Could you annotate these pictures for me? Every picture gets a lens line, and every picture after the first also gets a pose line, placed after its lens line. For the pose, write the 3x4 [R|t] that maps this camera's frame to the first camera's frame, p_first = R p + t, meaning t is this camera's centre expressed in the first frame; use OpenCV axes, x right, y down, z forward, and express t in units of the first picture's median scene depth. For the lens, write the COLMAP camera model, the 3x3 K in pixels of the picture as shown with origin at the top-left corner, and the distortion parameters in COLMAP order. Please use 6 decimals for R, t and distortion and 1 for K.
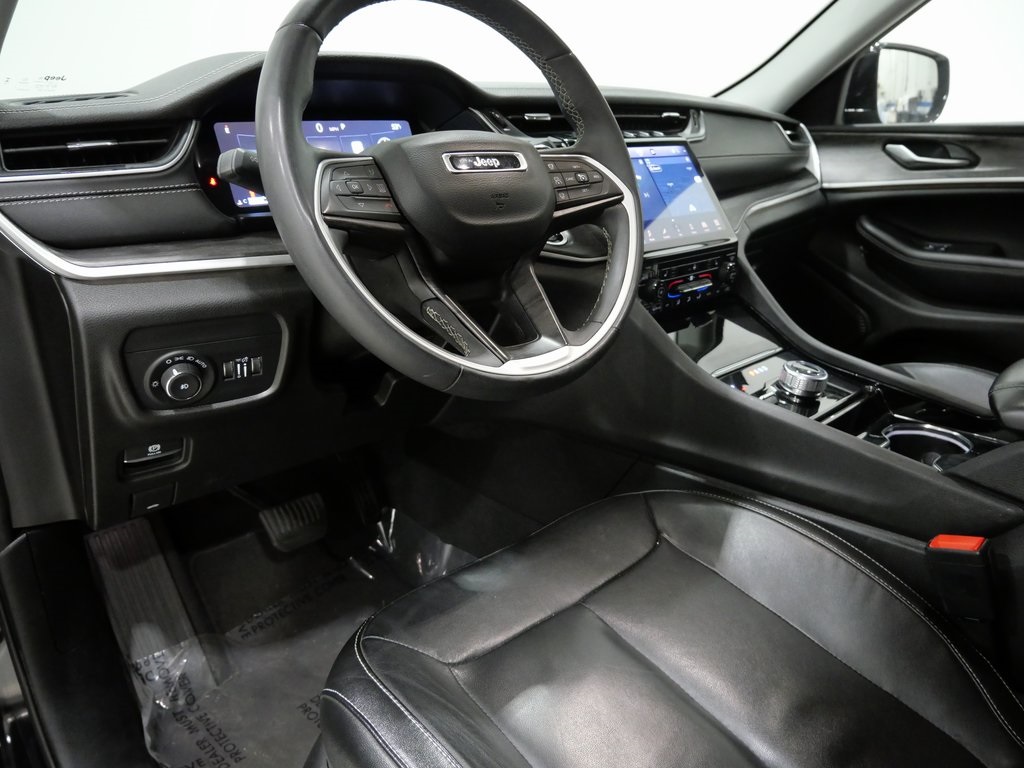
lens RADIAL K [[740.6, 0, 512.0], [0, 740.6, 384.0], [0, 0, 1]] dist [-0.060498, 0.036953]
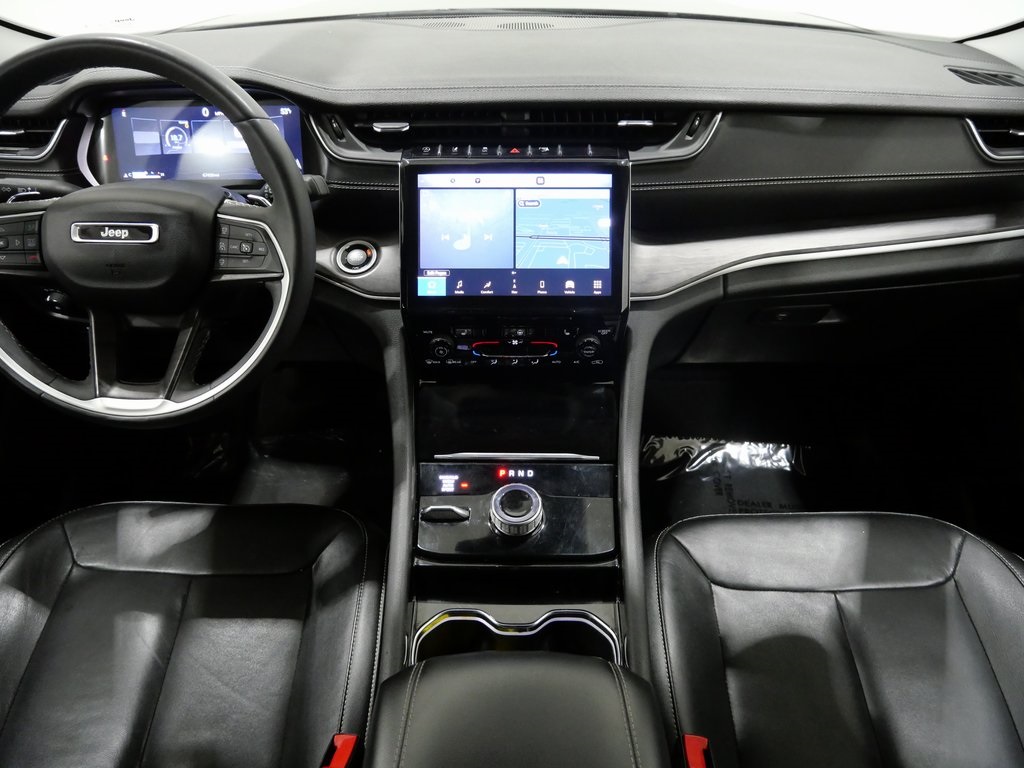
lens RADIAL K [[740.6, 0, 512.0], [0, 740.6, 384.0], [0, 0, 1]] dist [-0.060498, 0.036953]
pose [[0.725631, 0.421549, -0.543835, 0.870374], [-0.229967, 0.893488, 0.385739, -0.515370], [0.648518, -0.154840, 0.745285, 0.396719]]
